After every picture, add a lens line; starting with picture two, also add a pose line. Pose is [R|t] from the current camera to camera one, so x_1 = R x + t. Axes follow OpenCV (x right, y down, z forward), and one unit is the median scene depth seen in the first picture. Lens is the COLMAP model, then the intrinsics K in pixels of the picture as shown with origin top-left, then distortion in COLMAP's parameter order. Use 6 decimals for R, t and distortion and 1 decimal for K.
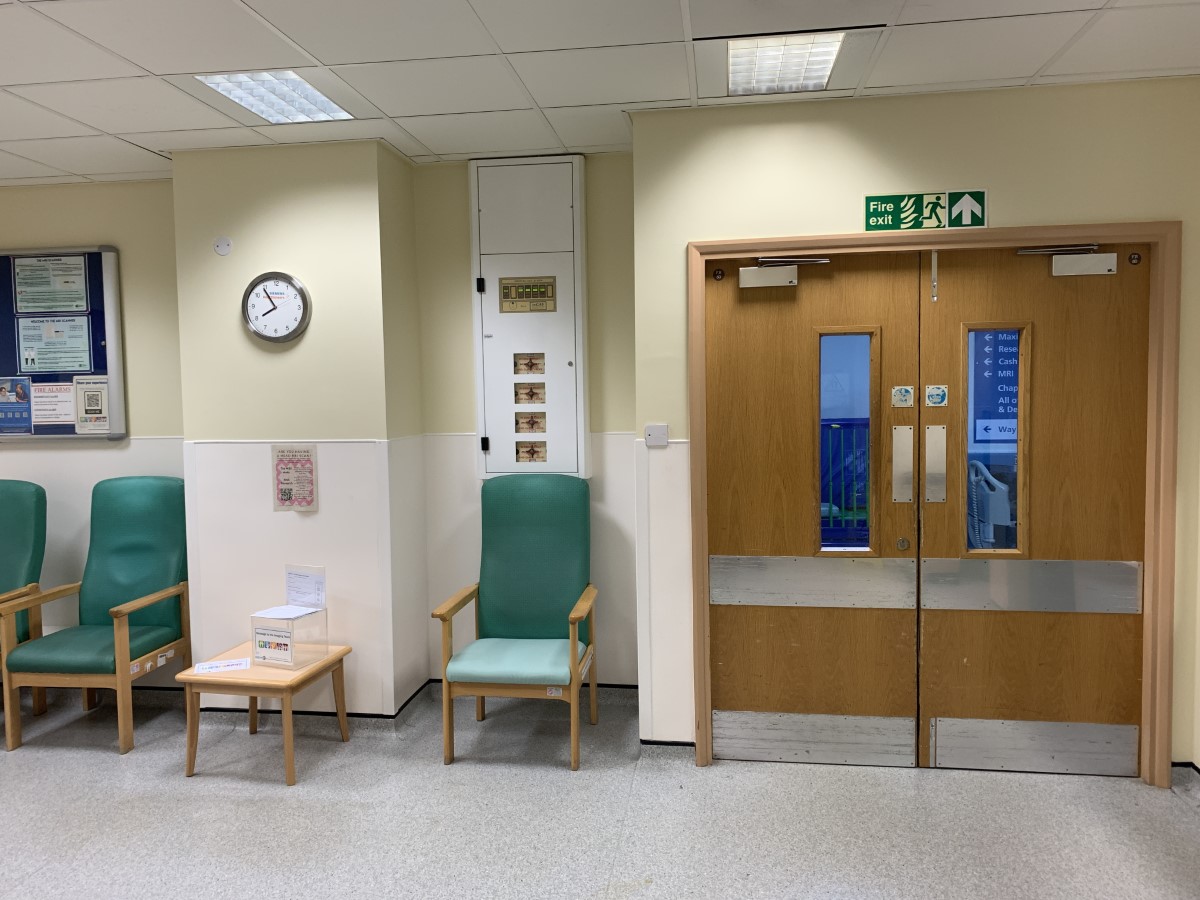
lens RADIAL K [[910.9, 0, 600.0], [0, 910.9, 450.0], [0, 0, 1]] dist [0.055428, -0.054669]
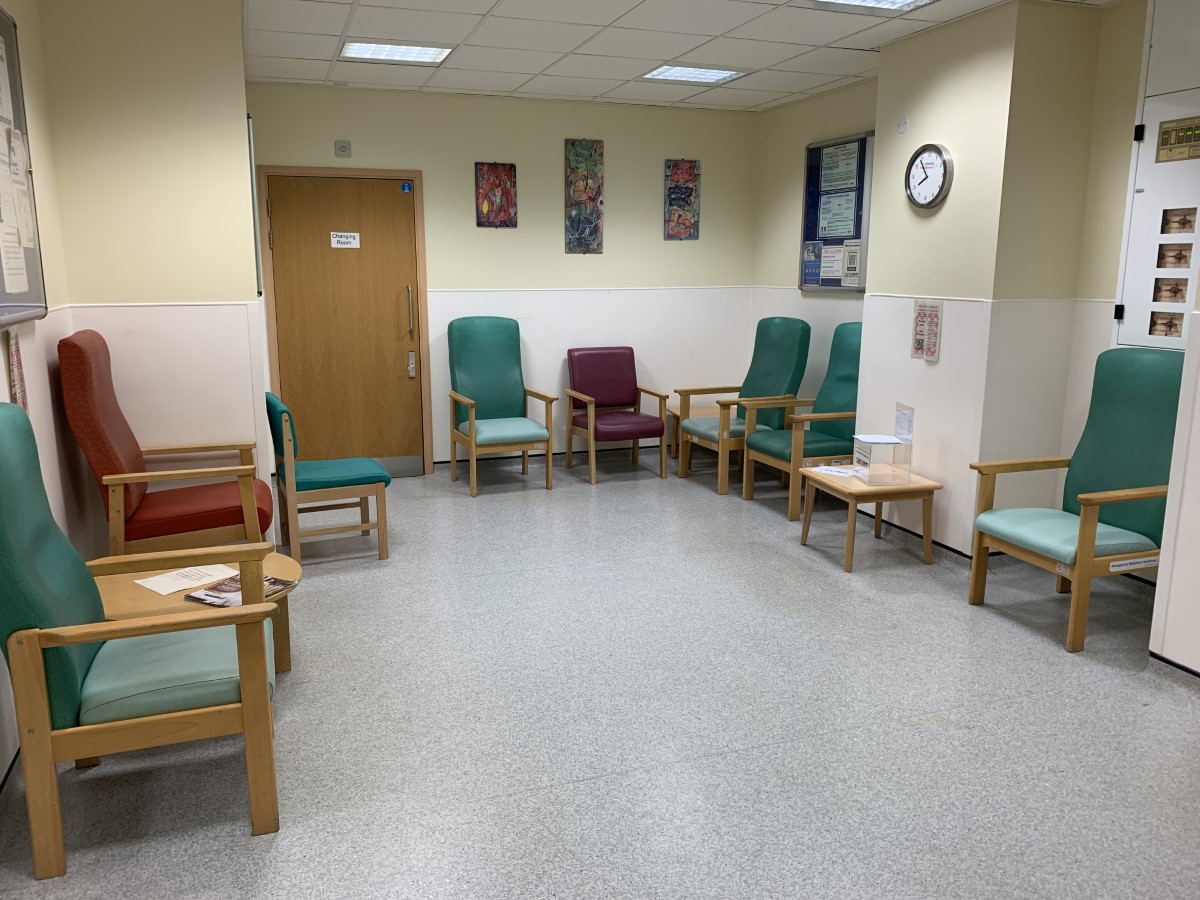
lens RADIAL K [[910.9, 0, 600.0], [0, 910.9, 450.0], [0, 0, 1]] dist [0.055428, -0.054669]
pose [[0.481349, 0.192513, -0.855127, 0.452157], [-0.069010, 0.980878, 0.181977, -0.002966], [0.873808, -0.028582, 0.485430, 0.085339]]
